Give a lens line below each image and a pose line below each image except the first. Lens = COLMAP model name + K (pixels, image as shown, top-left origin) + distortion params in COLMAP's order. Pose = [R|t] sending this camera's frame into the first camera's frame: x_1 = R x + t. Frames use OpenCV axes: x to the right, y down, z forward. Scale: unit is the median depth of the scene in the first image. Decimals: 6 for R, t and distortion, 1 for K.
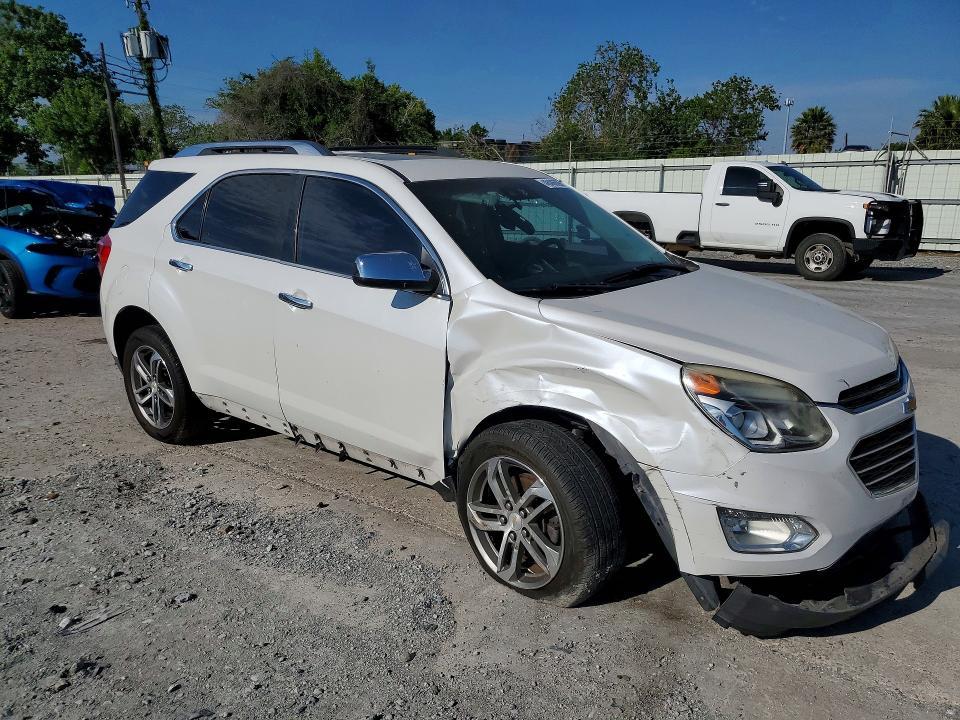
lens RADIAL K [[949.4, 0, 485.7], [0, 949.4, 359.7], [0, 0, 1]] dist [0.028311, 0.000000]
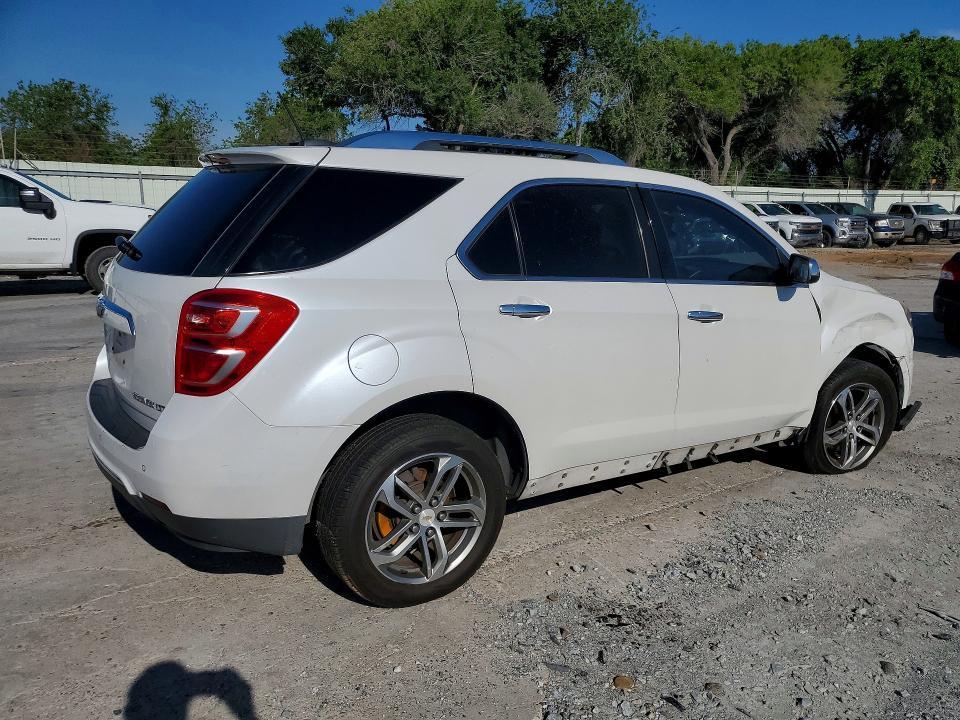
lens RADIAL K [[949.4, 0, 485.3], [0, 949.4, 359.9], [0, 0, 1]] dist [0.028311, 0.000000]
pose [[0.082966, -0.159696, 0.983674, -0.987279], [0.167068, 0.975336, 0.144251, -0.163617], [-0.982448, 0.152372, 0.107600, 0.922731]]
